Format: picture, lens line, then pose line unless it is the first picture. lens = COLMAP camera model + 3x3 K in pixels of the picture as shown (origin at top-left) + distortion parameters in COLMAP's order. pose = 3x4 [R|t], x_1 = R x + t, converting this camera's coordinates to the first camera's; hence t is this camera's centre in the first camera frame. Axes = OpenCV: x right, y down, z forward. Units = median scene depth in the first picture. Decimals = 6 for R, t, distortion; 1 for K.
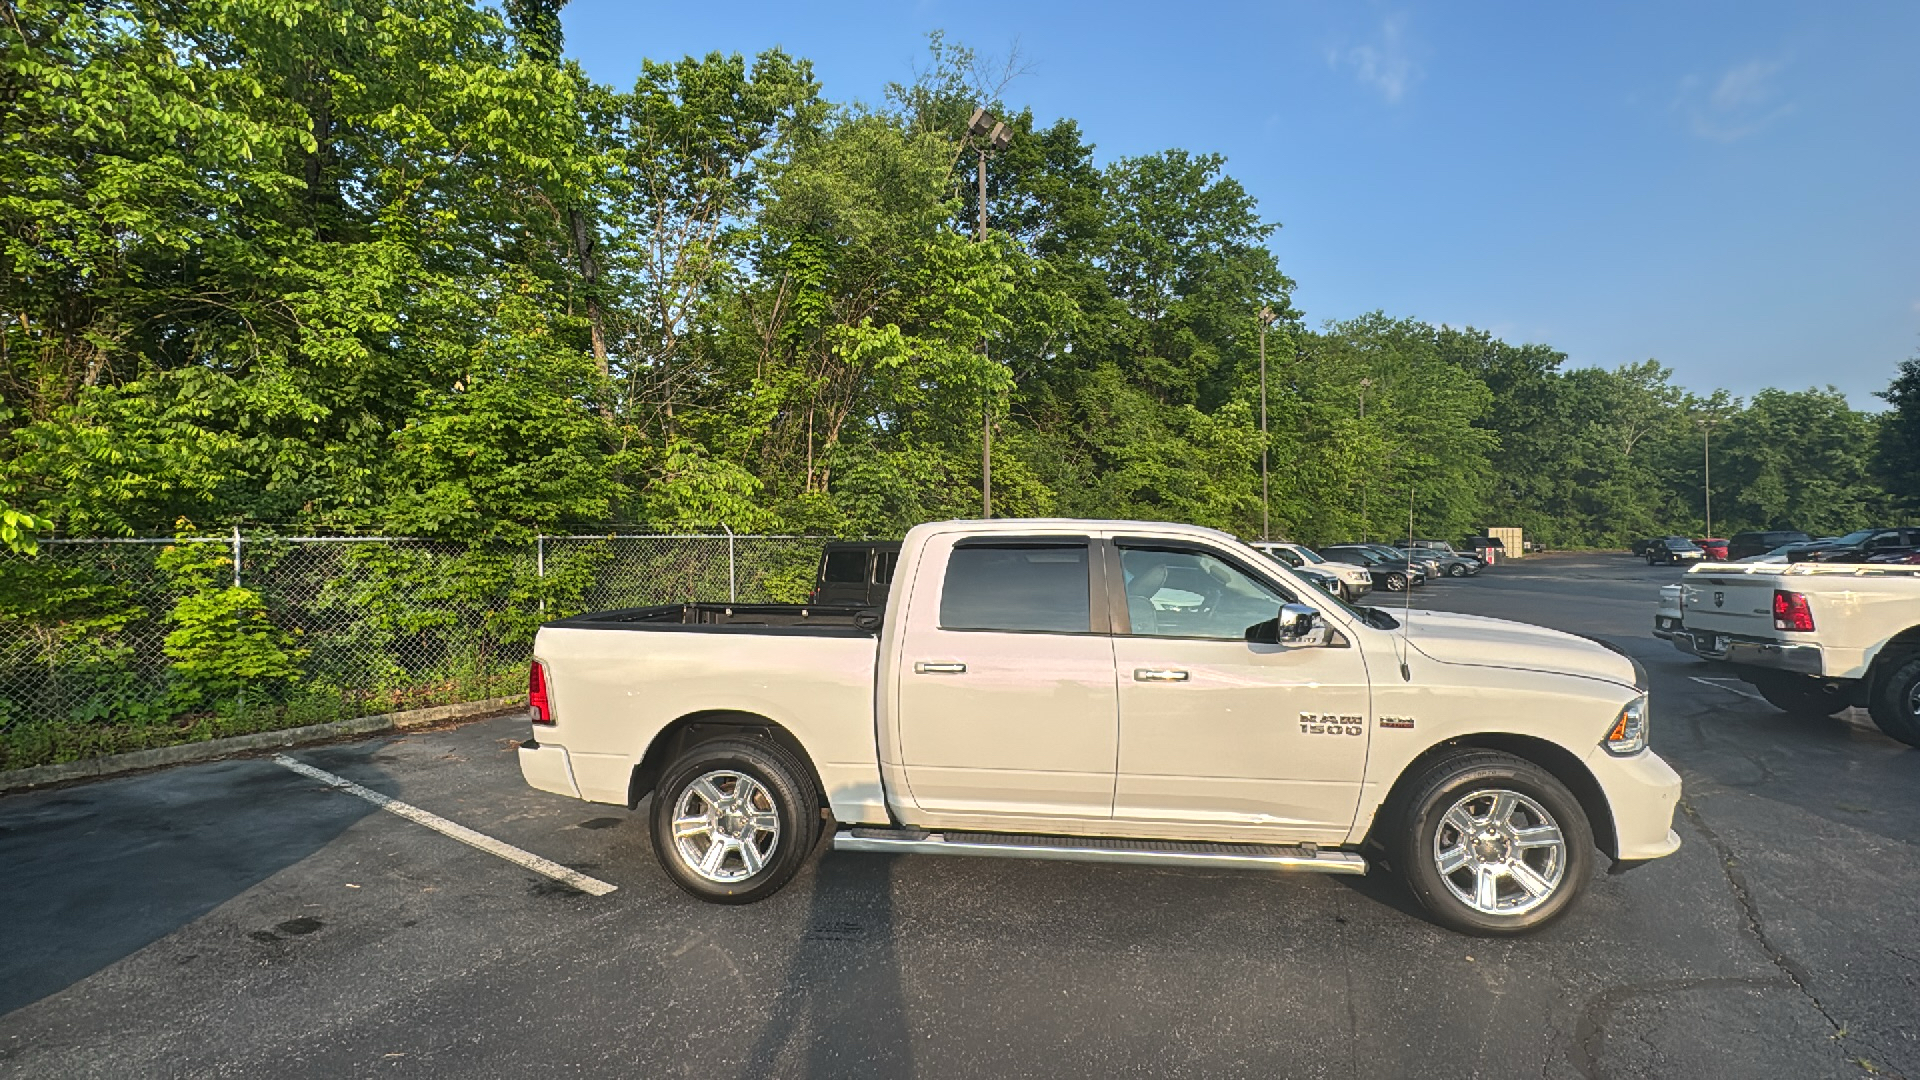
lens RADIAL K [[879.4, 0, 956.2], [0, 879.4, 539.5], [0, 0, 1]] dist [-0.001448, -0.000952]
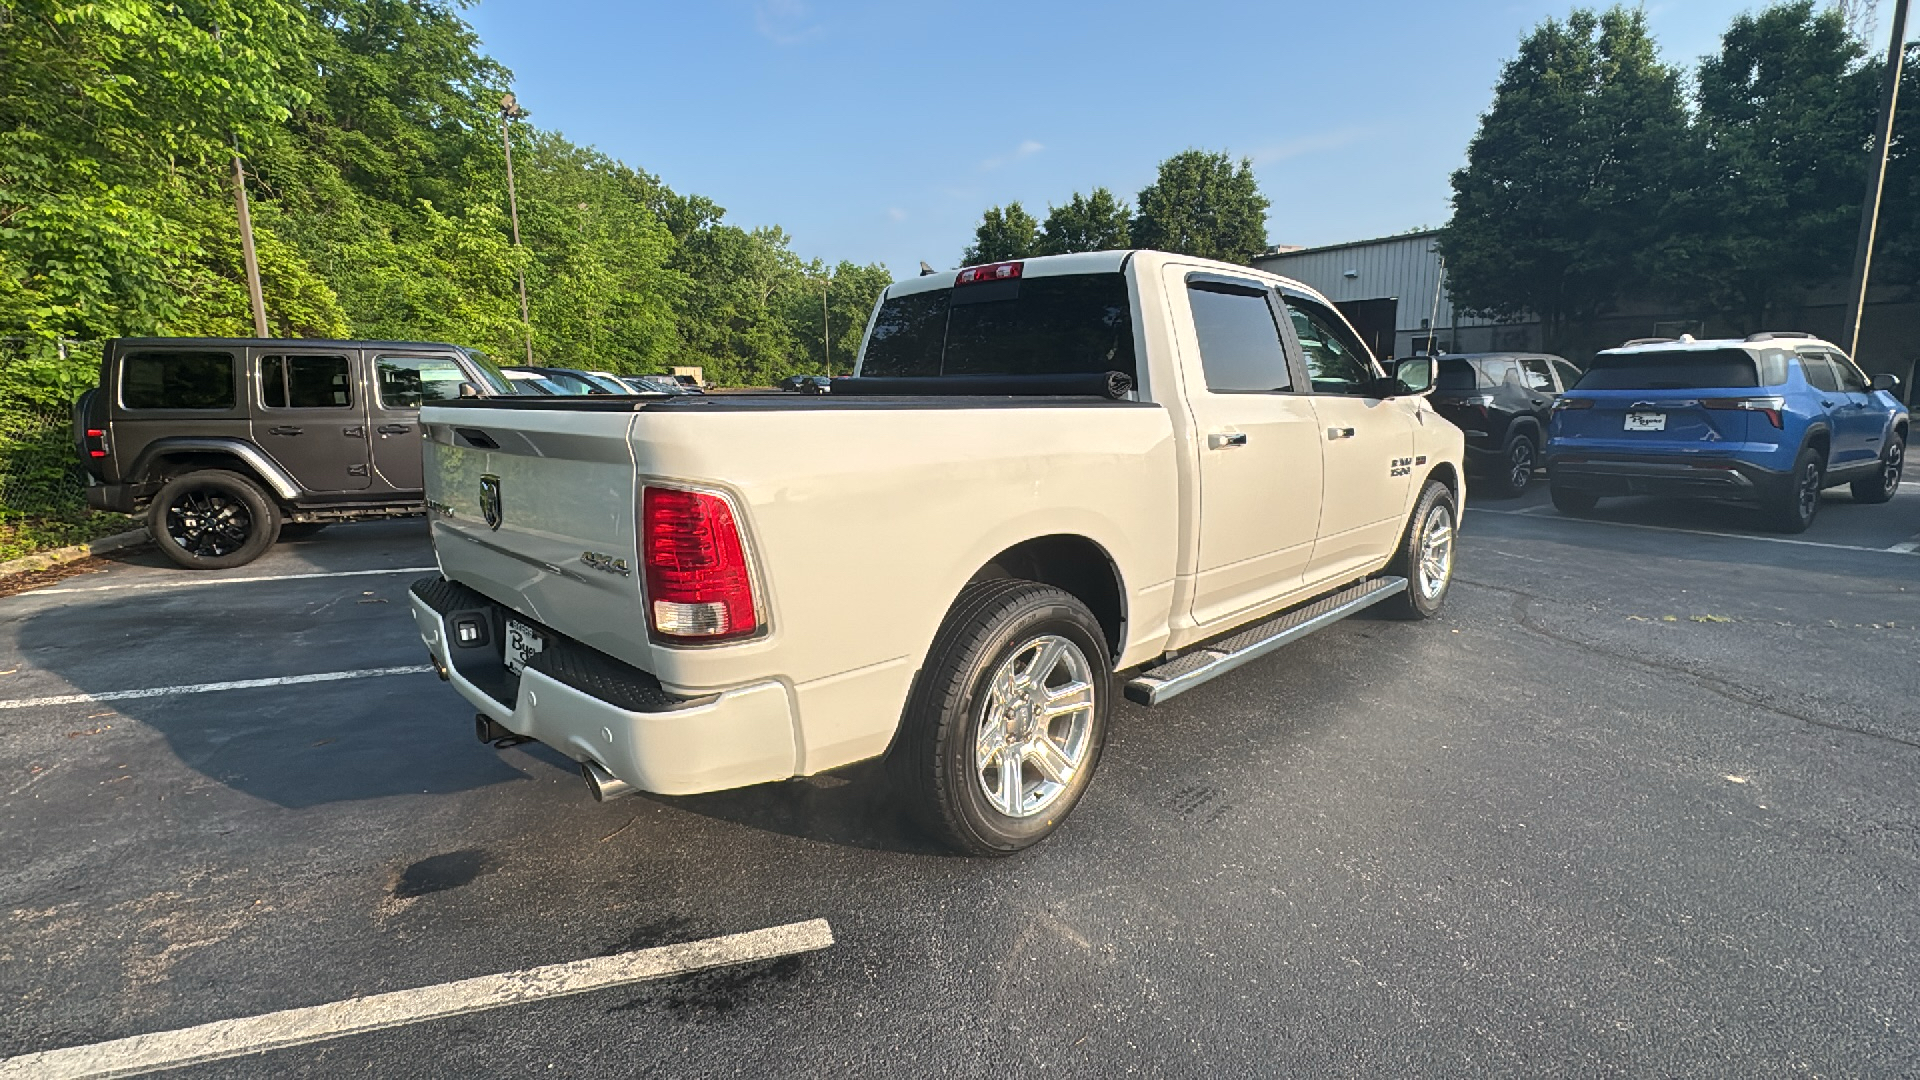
lens RADIAL K [[879.4, 0, 956.2], [0, 879.4, 539.5], [0, 0, 1]] dist [-0.001448, -0.000952]
pose [[0.617636, -0.140293, 0.773850, -0.047923], [0.002704, 0.984334, 0.176293, 0.005947], [-0.786460, -0.106793, 0.608339, 0.044284]]
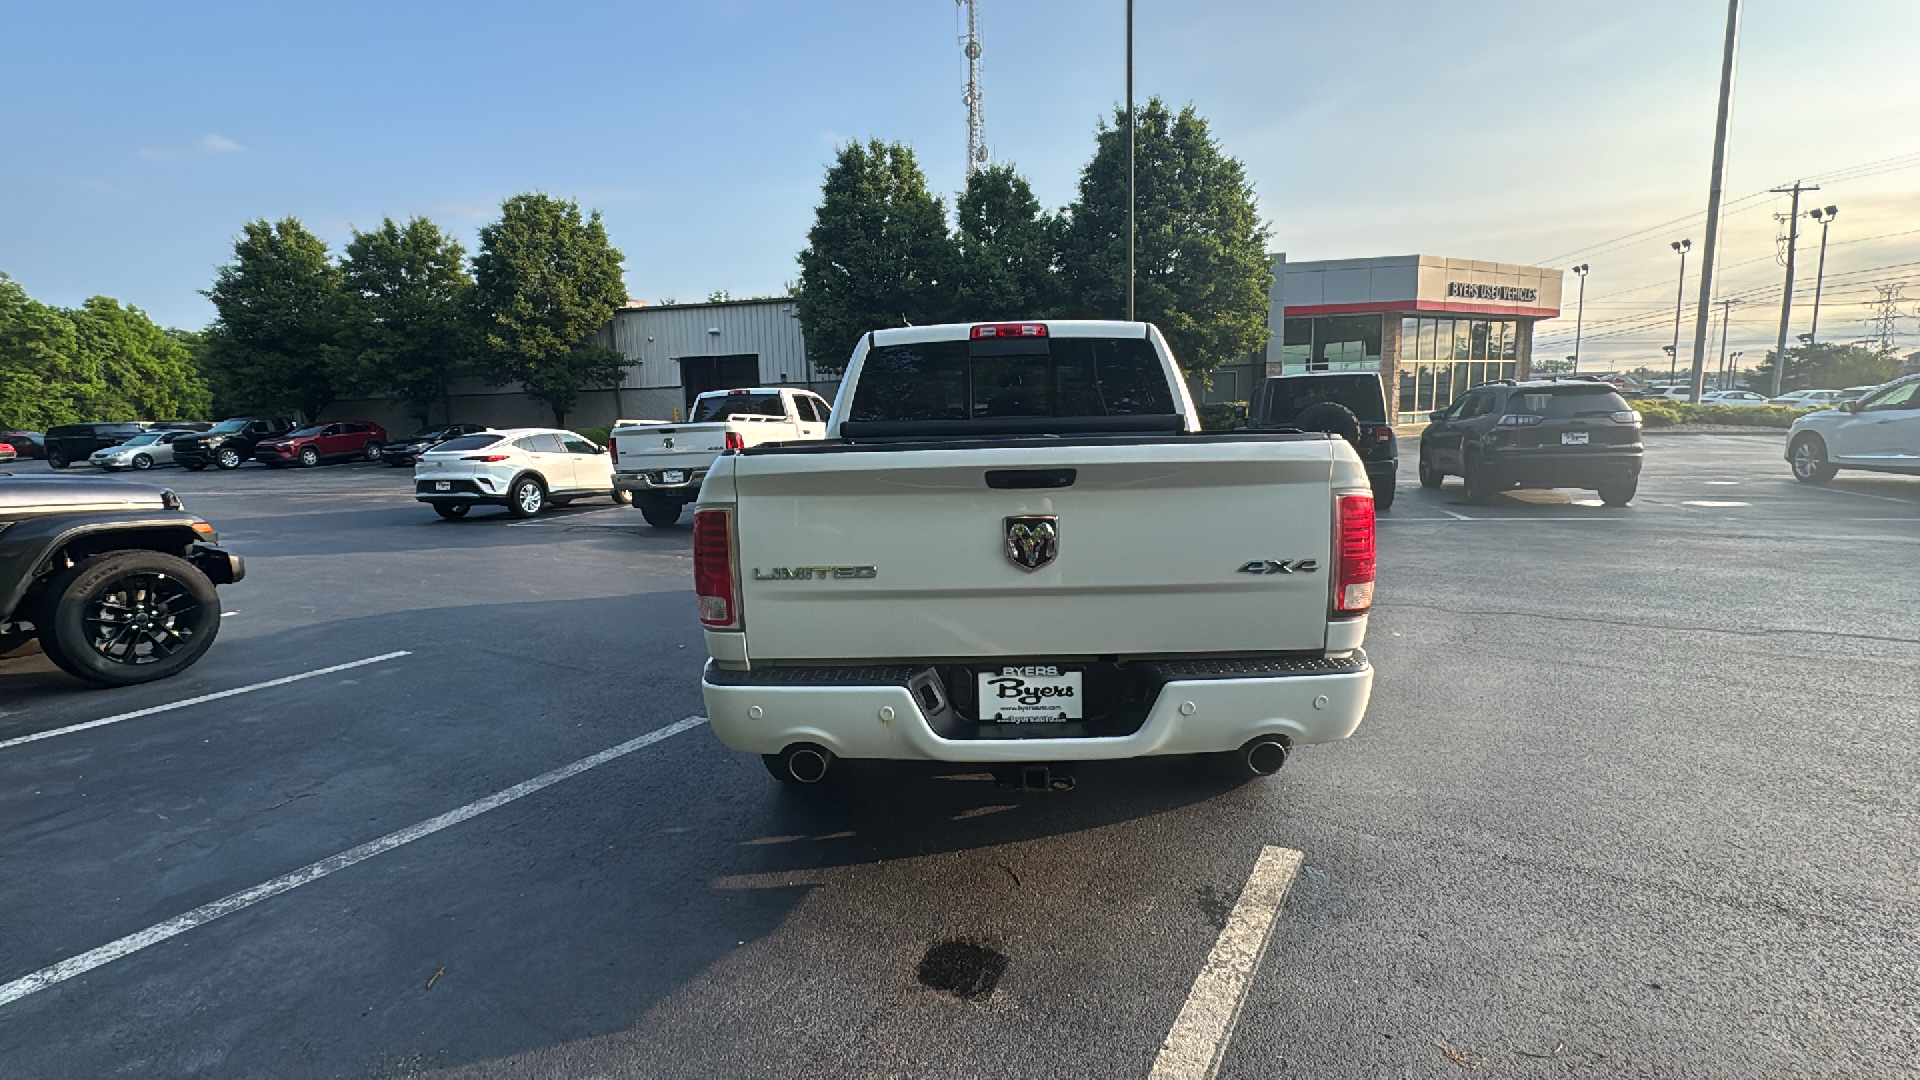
lens RADIAL K [[879.4, 0, 956.2], [0, 879.4, 539.5], [0, 0, 1]] dist [-0.001448, -0.000952]
pose [[-0.097082, -0.127863, 0.987029, -0.067975], [0.019331, 0.991284, 0.130316, 0.005880], [-0.995089, 0.031732, -0.093764, 0.091765]]
